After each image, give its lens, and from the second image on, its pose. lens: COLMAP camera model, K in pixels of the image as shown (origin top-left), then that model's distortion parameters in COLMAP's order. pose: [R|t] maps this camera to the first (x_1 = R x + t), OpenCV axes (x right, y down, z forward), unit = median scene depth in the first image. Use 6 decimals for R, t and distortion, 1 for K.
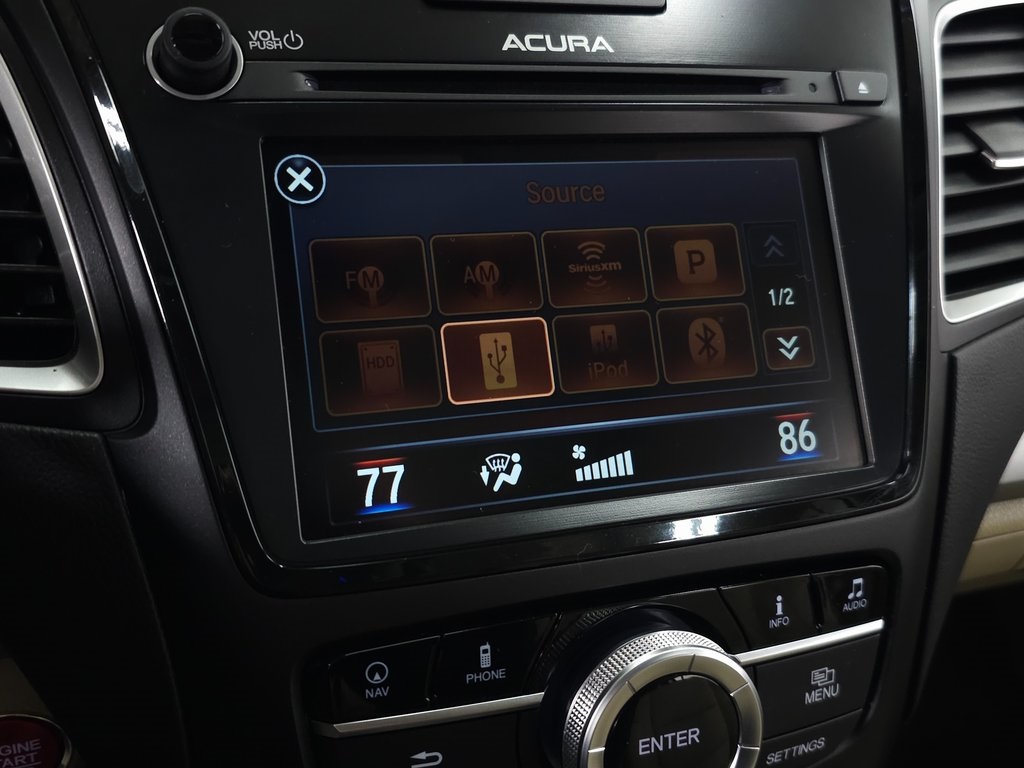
lens RADIAL K [[1025.7, 0, 497.9], [0, 1025.7, 377.7], [0, 0, 1]] dist [0.126402, -0.291917]
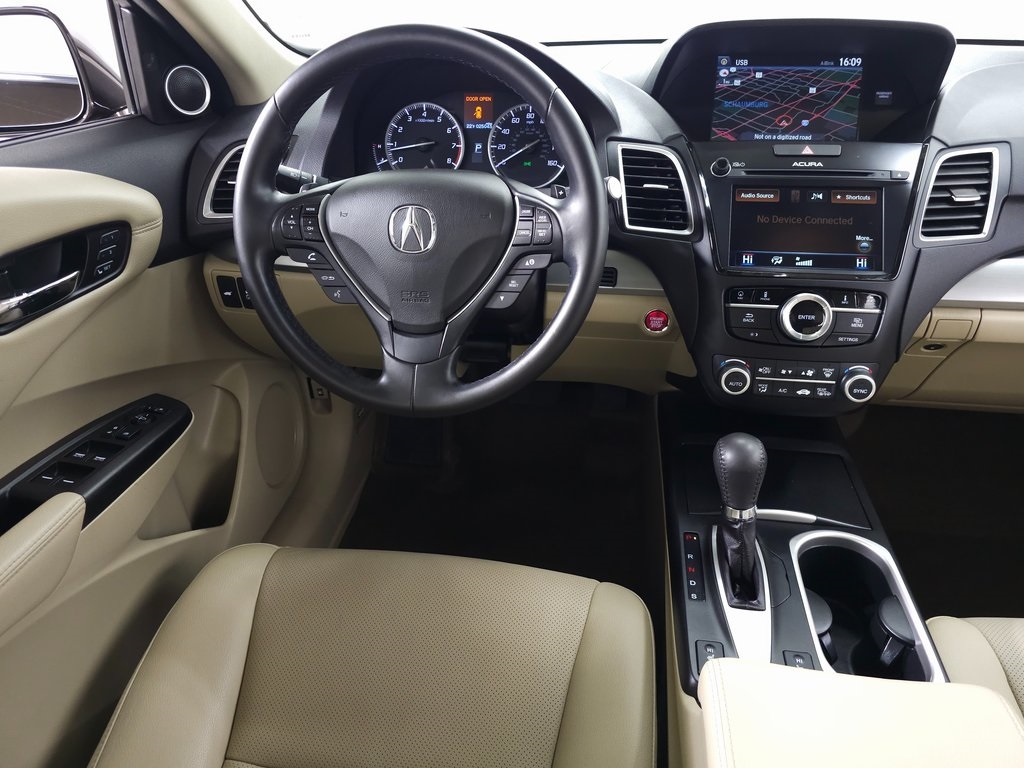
lens RADIAL K [[687.8, 0, 516.3], [0, 687.8, 384.3], [0, 0, 1]] dist [0.050240, -0.066090]
pose [[0.874691, 0.124008, -0.468548, 0.464538], [-0.147860, 0.988905, -0.014298, 0.794722], [0.461577, 0.081786, 0.883322, -2.009991]]
